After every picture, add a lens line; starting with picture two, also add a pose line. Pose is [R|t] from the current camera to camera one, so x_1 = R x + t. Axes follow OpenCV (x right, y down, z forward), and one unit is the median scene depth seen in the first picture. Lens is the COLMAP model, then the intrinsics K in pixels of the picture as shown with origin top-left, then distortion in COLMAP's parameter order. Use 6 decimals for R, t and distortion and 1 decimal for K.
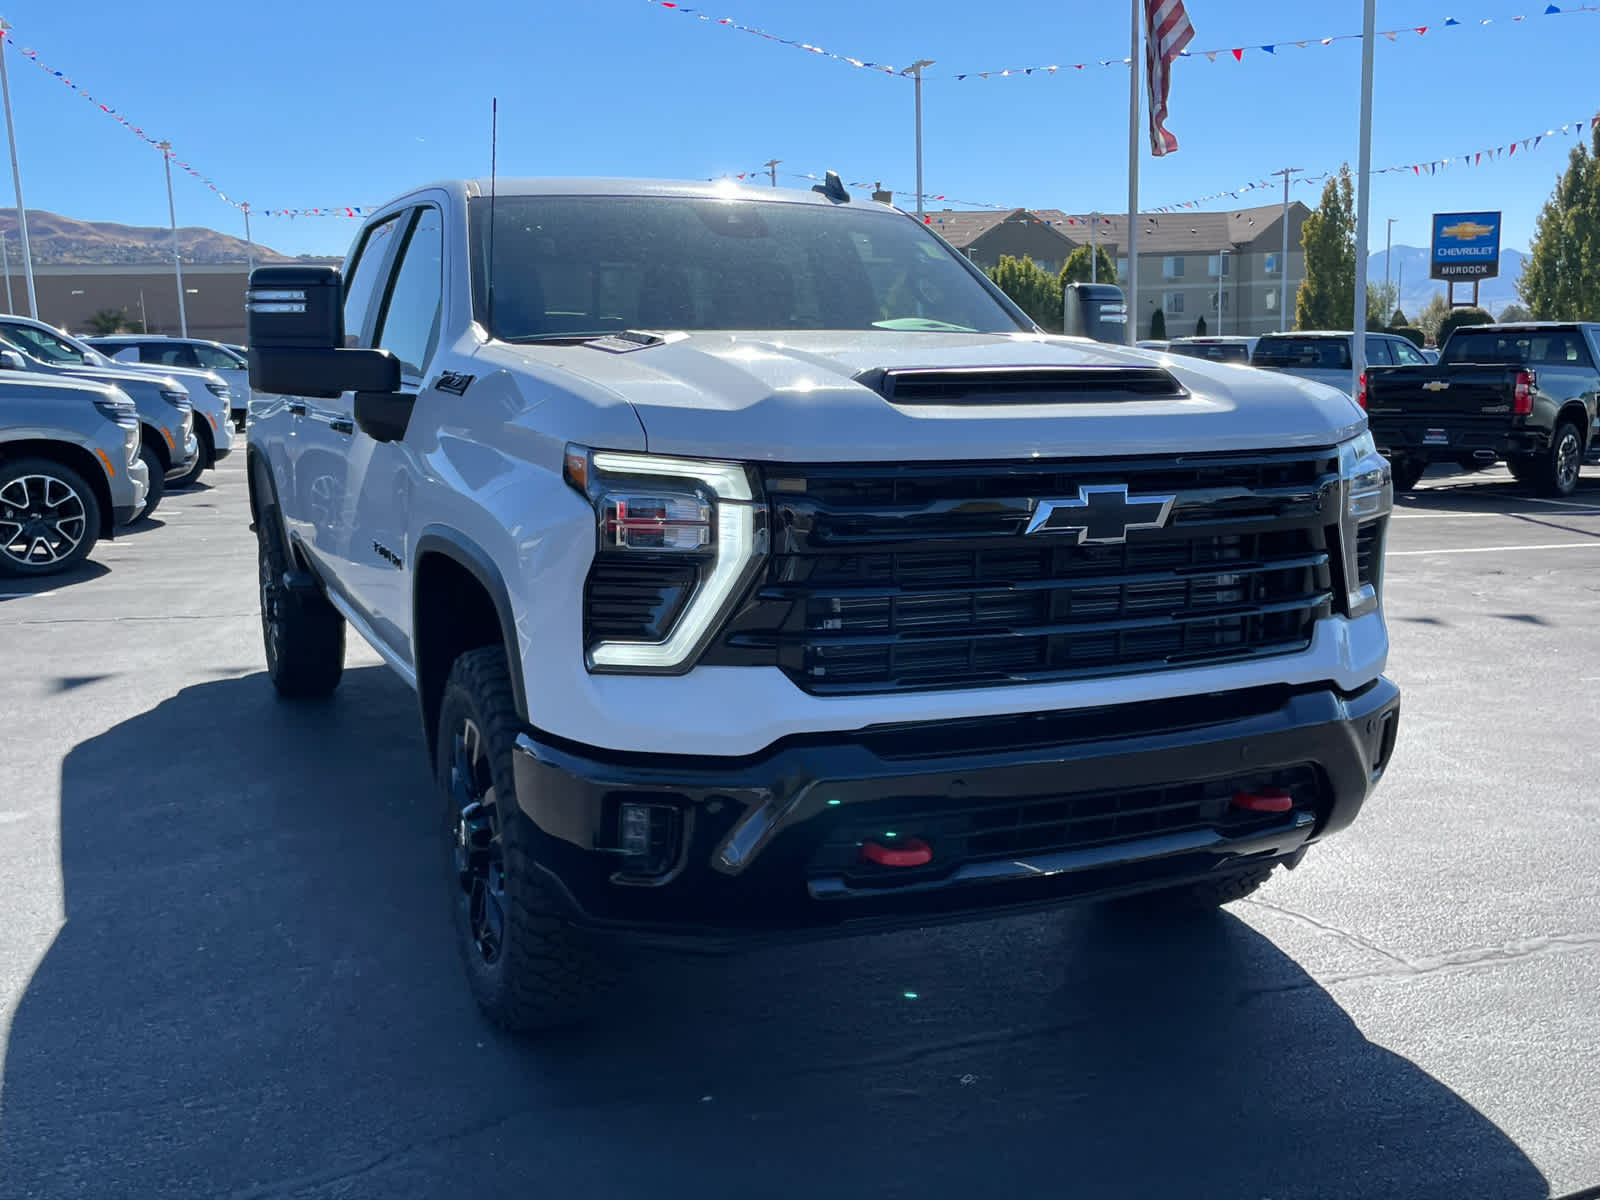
lens RADIAL K [[1636.8, 0, 822.2], [0, 1636.8, 602.5], [0, 0, 1]] dist [0.055963, 0.000000]
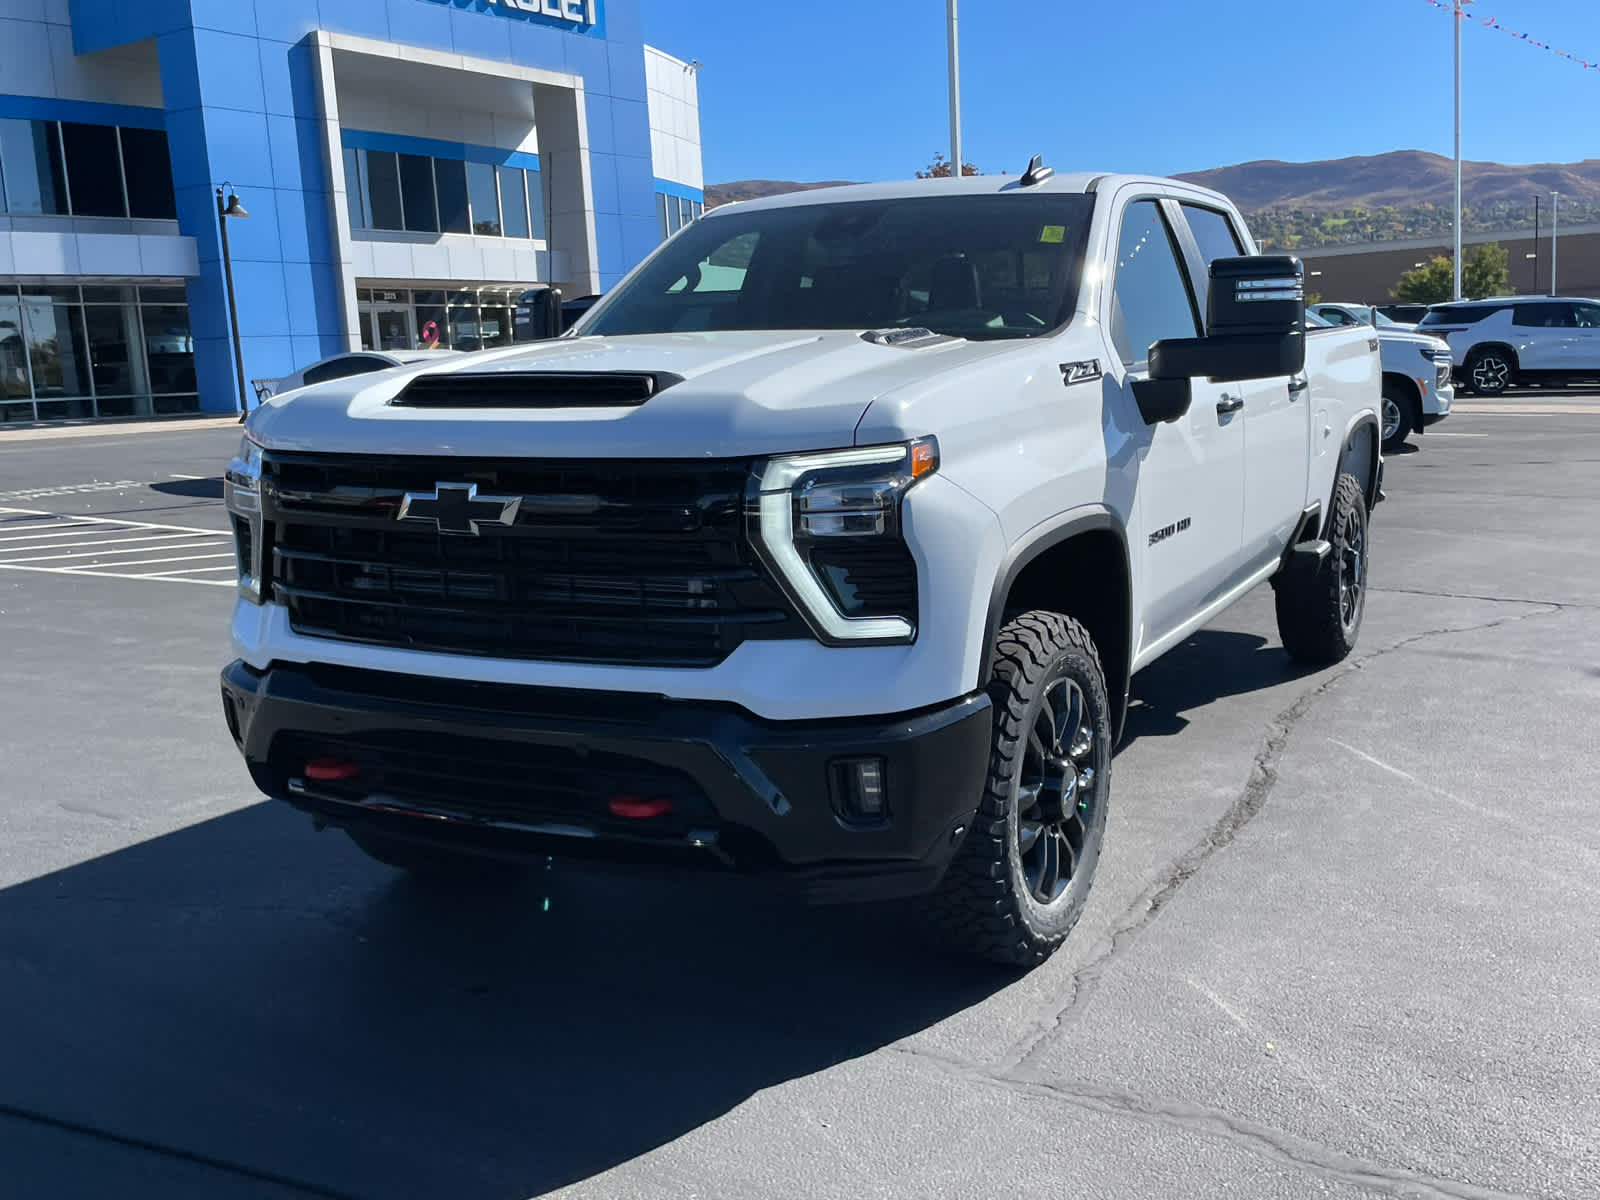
lens RADIAL K [[1636.8, 0, 803.4], [0, 1636.8, 597.3], [0, 0, 1]] dist [0.055963, 0.000000]
pose [[0.611621, 0.113018, -0.783036, 1.162530], [-0.094840, 0.993081, 0.069256, -0.090720], [0.785445, 0.031905, 0.618108, 0.479362]]
